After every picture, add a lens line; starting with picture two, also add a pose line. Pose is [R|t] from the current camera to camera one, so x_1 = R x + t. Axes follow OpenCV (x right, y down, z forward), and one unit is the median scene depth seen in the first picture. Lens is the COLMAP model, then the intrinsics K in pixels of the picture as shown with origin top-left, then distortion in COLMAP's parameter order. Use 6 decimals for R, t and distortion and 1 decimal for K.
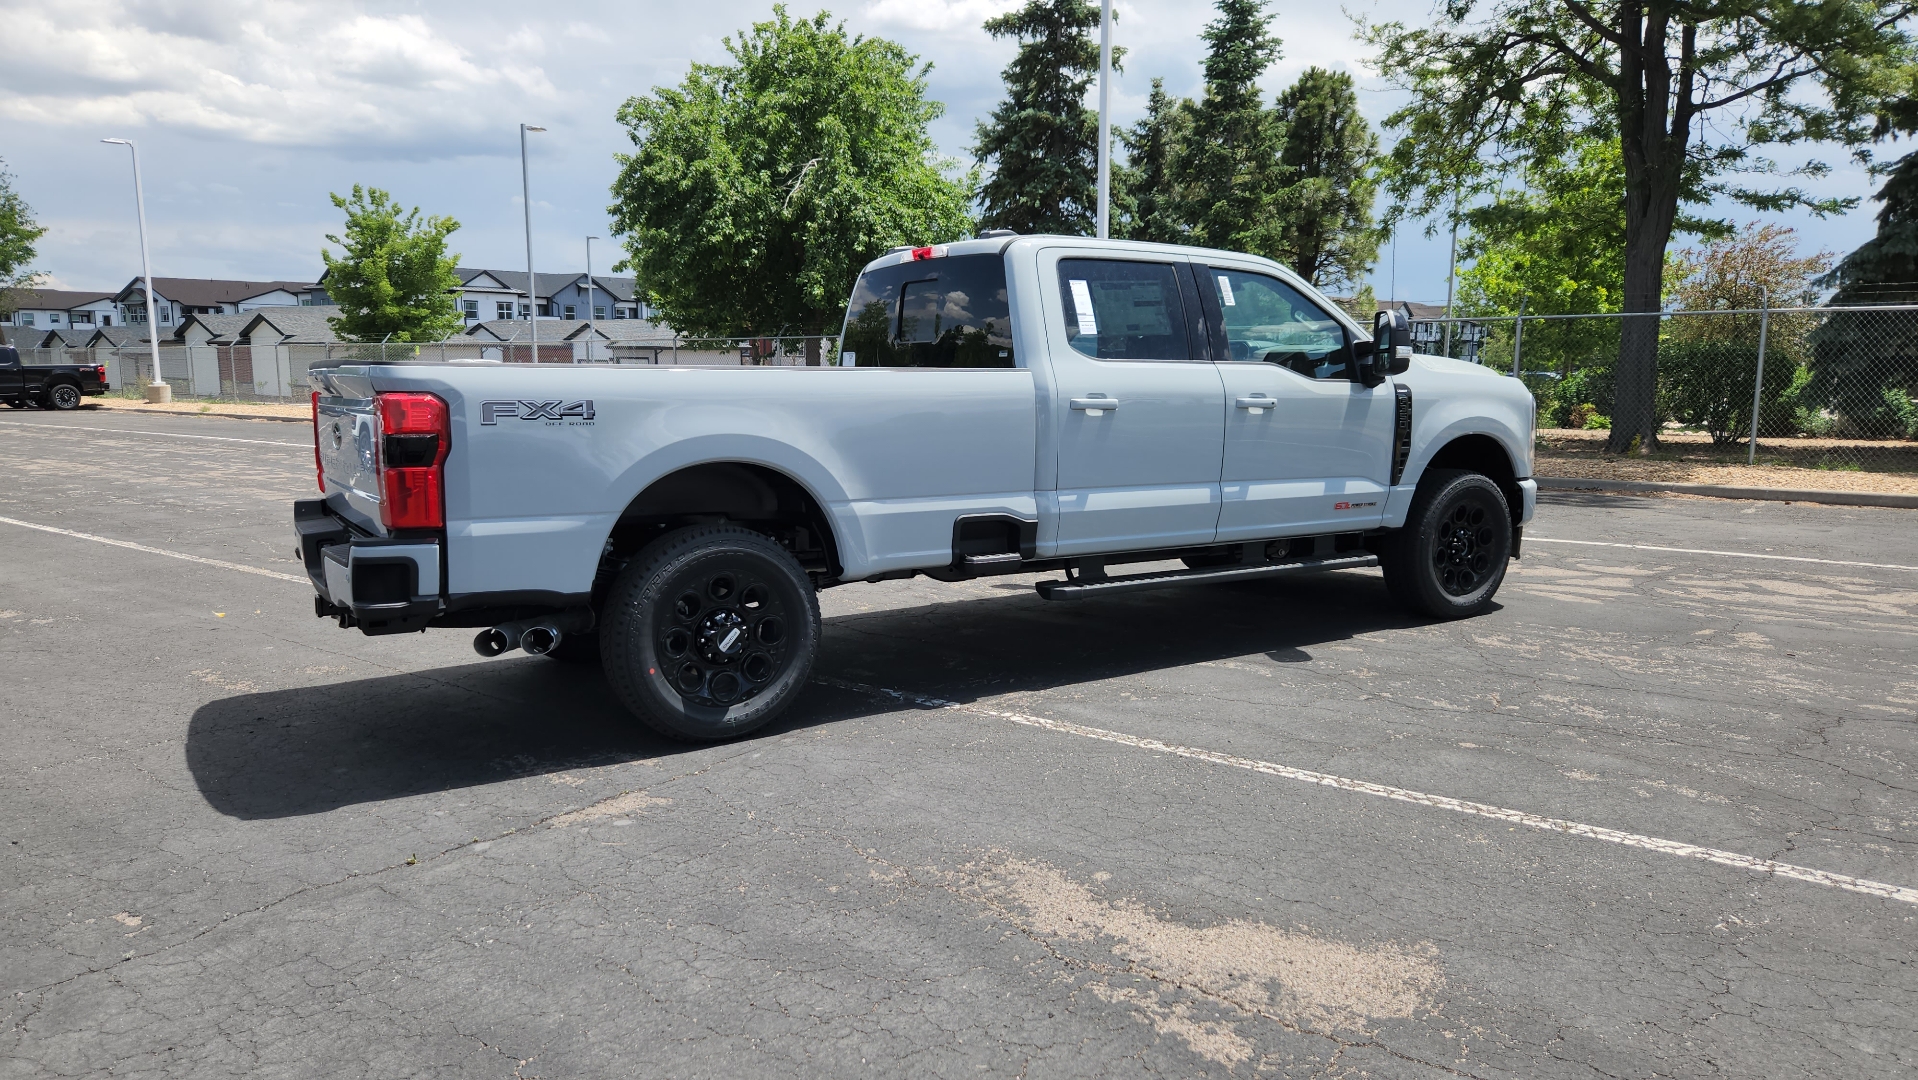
lens RADIAL K [[1285.1, 0, 932.9], [0, 1285.1, 534.9], [0, 0, 1]] dist [0.073273, -0.063830]
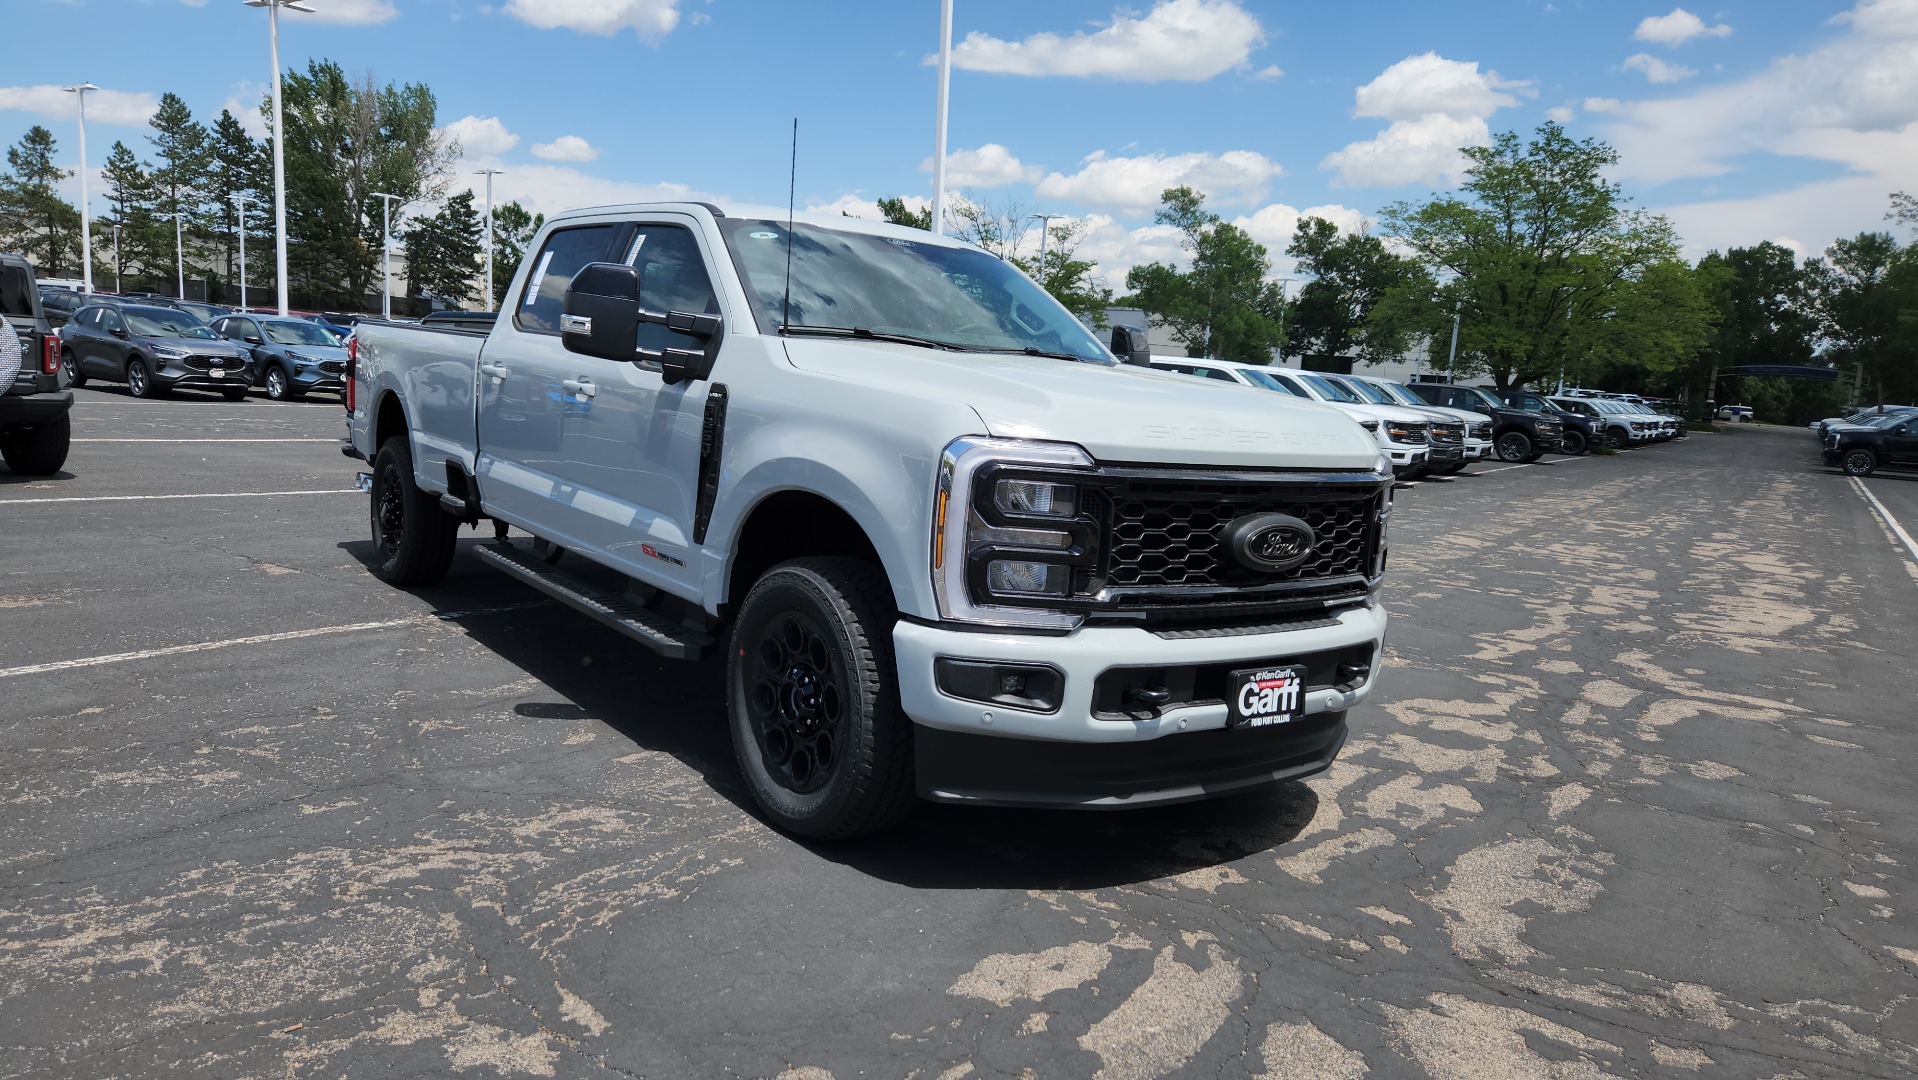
lens RADIAL K [[1285.1, 0, 932.9], [0, 1285.1, 534.9], [0, 0, 1]] dist [0.073273, -0.063830]
pose [[0.087657, 0.138797, -0.986434, 1.272262], [-0.199071, 0.972712, 0.119176, -0.180168], [0.976057, 0.185924, 0.112895, 1.345786]]
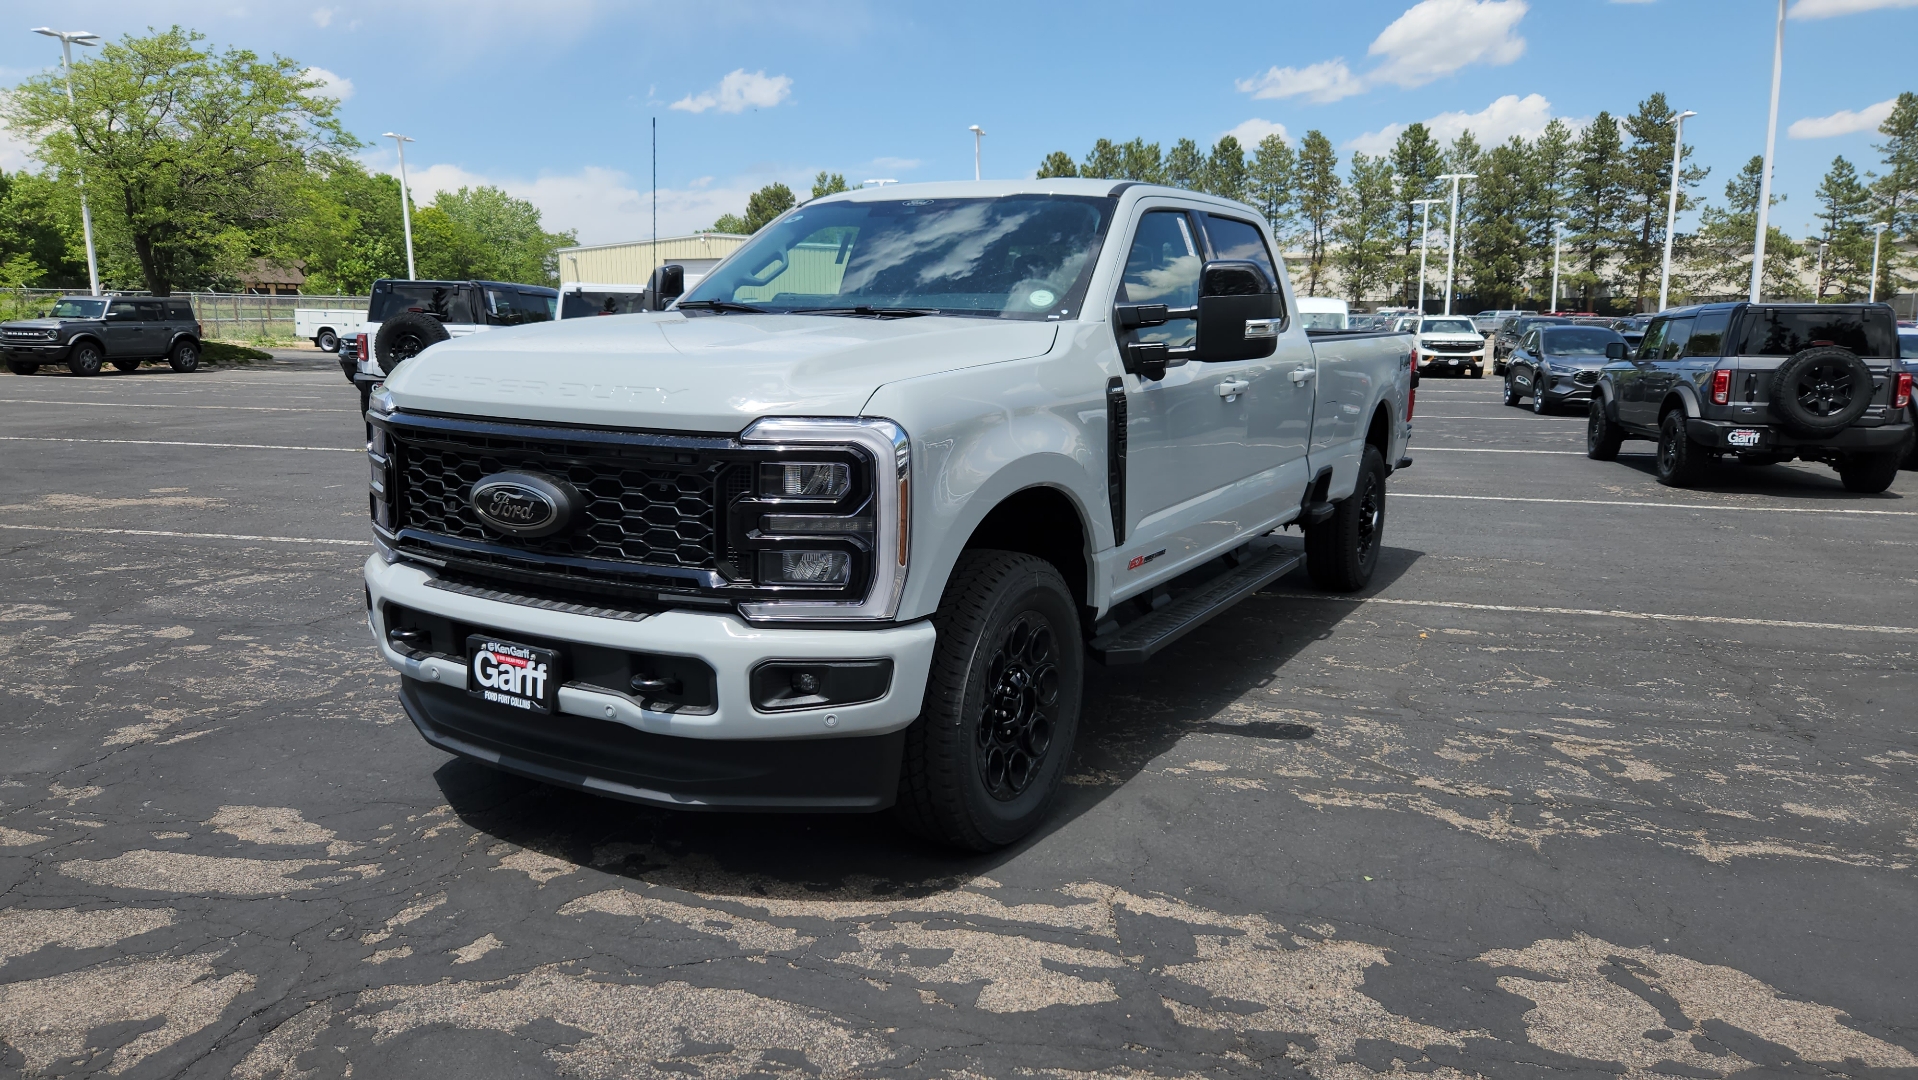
lens RADIAL K [[1295.7, 0, 919.5], [0, 1295.7, 538.2], [0, 0, 1]] dist [0.071058, -0.062119]
pose [[-0.888538, 0.070837, -0.453301, 0.725766], [-0.065263, 0.958448, 0.277701, -0.300164], [0.454137, 0.276332, -0.846995, 2.218737]]
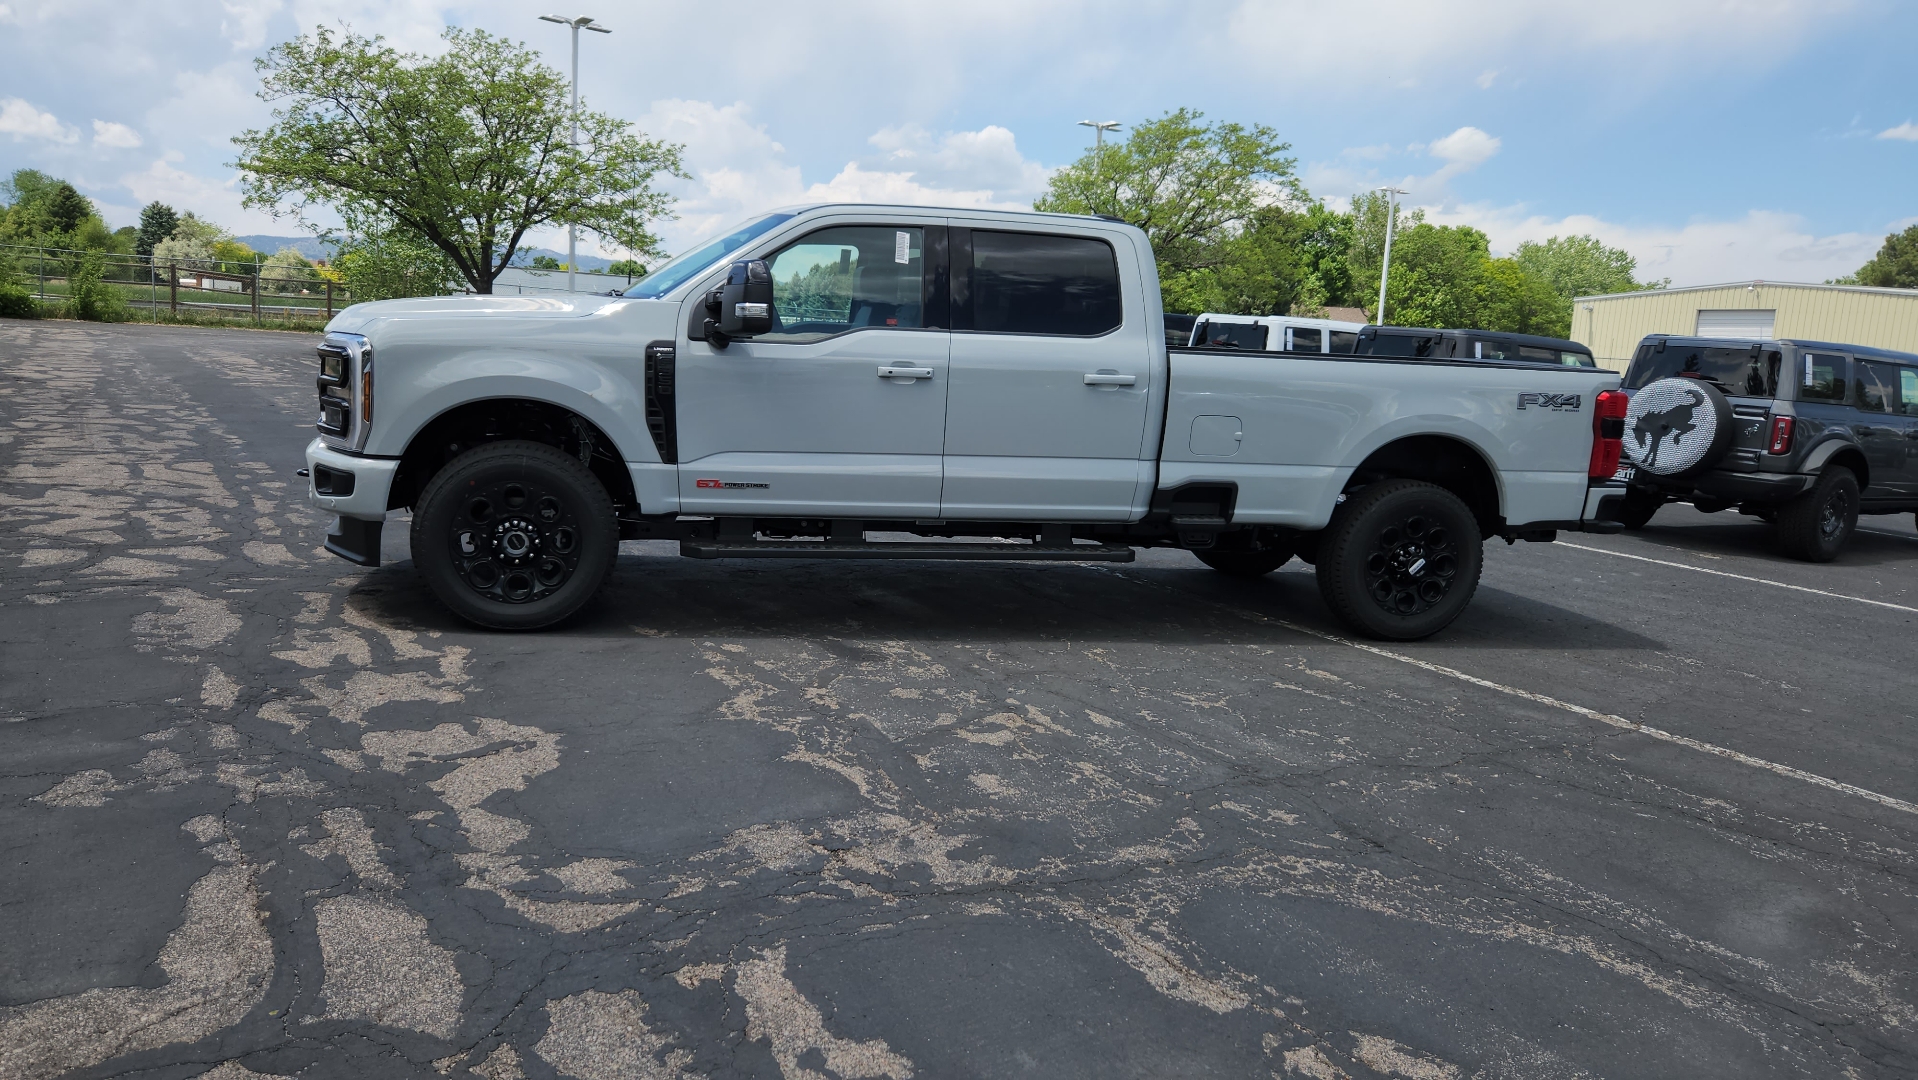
lens RADIAL K [[1281.6, 0, 918.9], [0, 1281.6, 539.1], [0, 0, 1]] dist [0.071883, -0.059601]
pose [[-0.948715, -0.104461, 0.298376, -0.258327], [-0.018386, 0.960464, 0.277798, -0.327516], [-0.315599, 0.258065, -0.913126, 2.539255]]
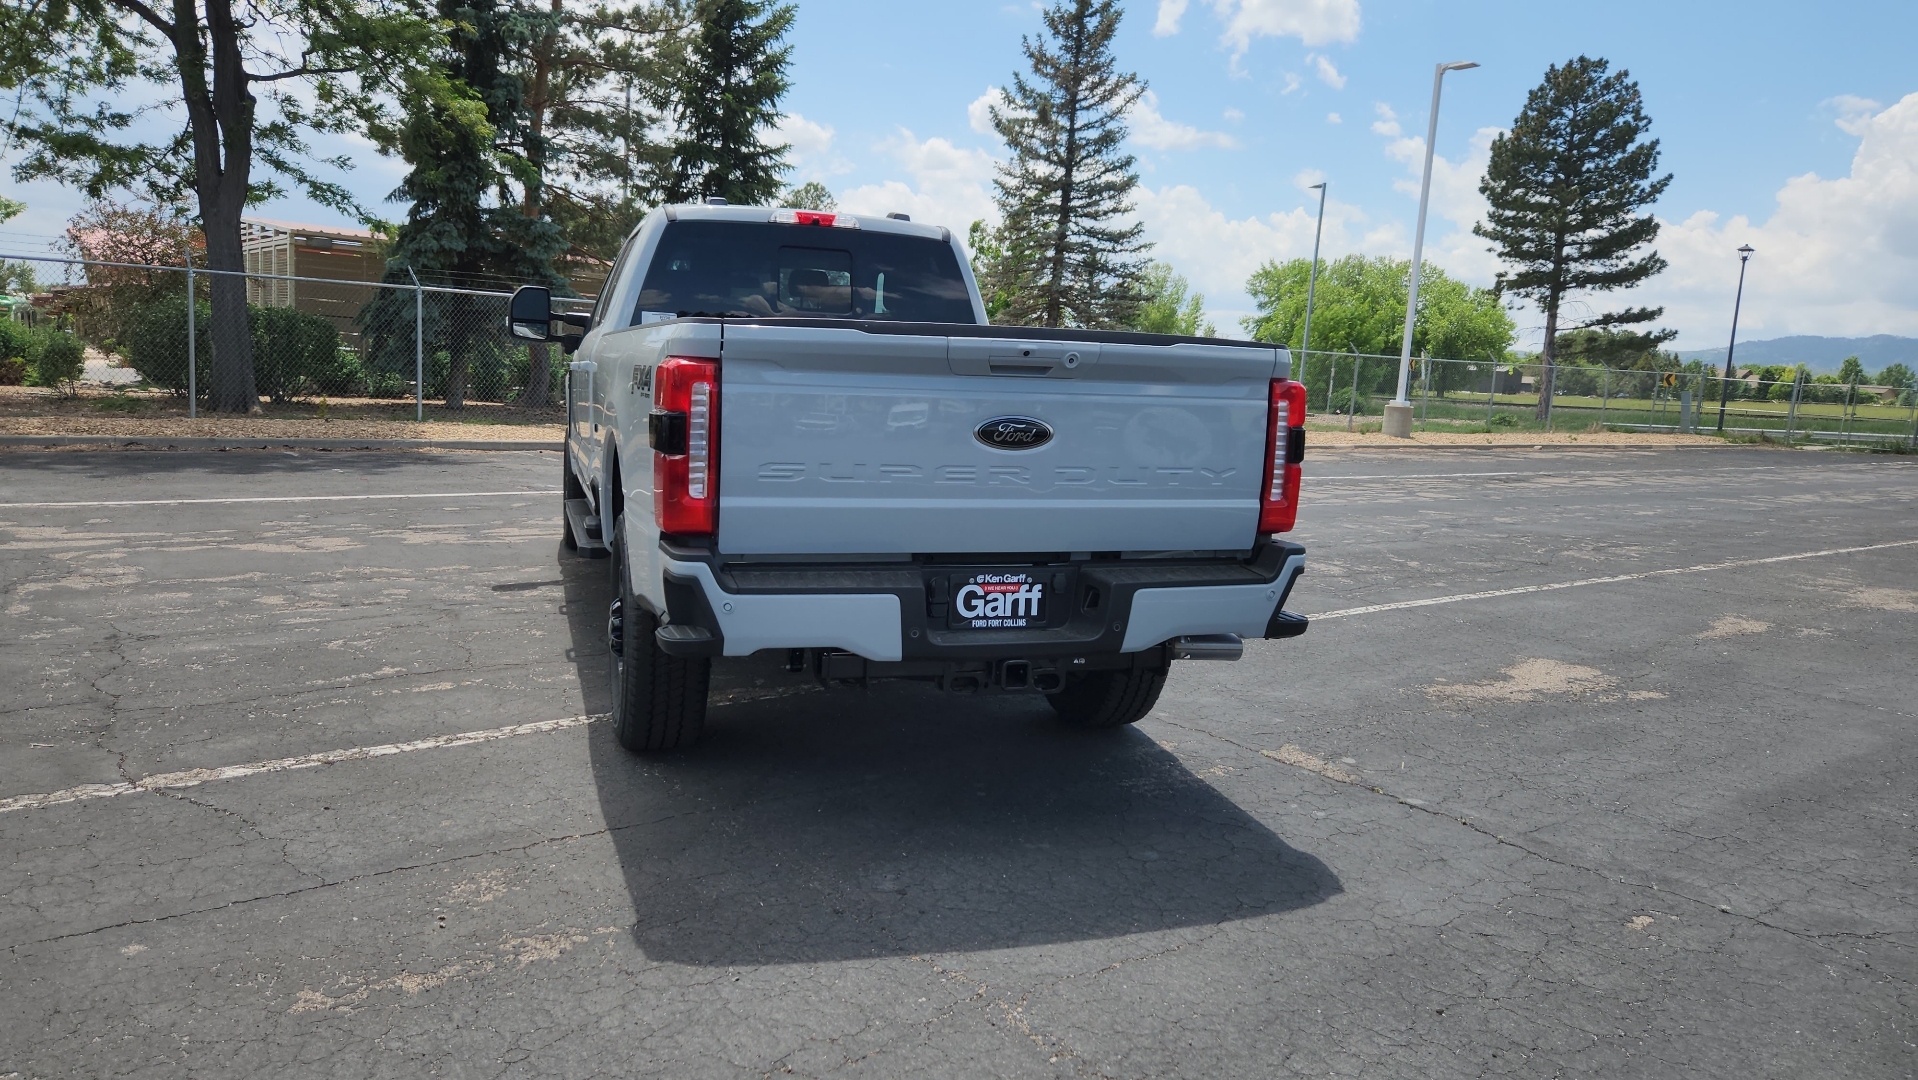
lens RADIAL K [[1279.6, 0, 943.8], [0, 1279.6, 525.7], [0, 0, 1]] dist [0.071744, -0.059265]
pose [[0.236395, -0.105256, 0.965939, -1.096668], [0.075363, 0.993107, 0.089773, -0.087508], [-0.968730, 0.051575, 0.242698, 0.830087]]
